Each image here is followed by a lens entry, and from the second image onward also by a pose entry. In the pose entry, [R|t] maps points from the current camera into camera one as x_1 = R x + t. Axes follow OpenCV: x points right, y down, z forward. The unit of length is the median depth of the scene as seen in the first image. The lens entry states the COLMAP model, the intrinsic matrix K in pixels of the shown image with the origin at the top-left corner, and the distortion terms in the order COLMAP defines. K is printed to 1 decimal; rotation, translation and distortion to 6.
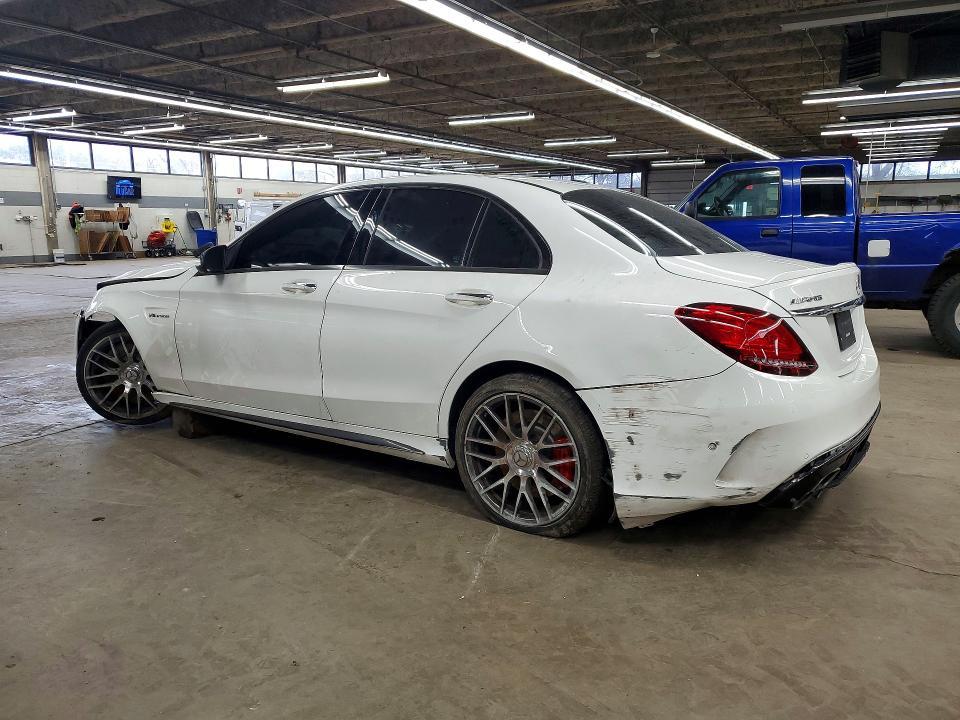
lens RADIAL K [[732.2, 0, 480.0], [0, 732.2, 360.0], [0, 0, 1]] dist [-0.000394, 0.007523]
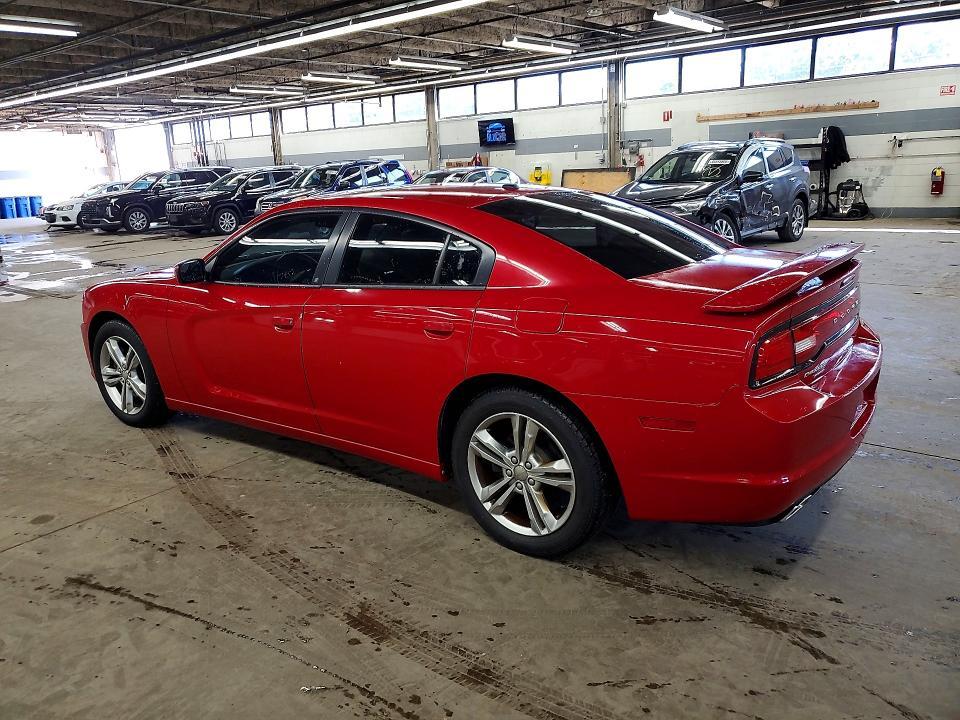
lens RADIAL K [[758.6, 0, 479.5], [0, 758.6, 373.6], [0, 0, 1]] dist [0.009115, 0.004546]
pose [[-0.156578, 0.284996, -0.945654, 0.439275], [-0.128444, 0.943457, 0.305601, -0.238315], [0.979278, 0.169313, -0.111119, 1.127982]]
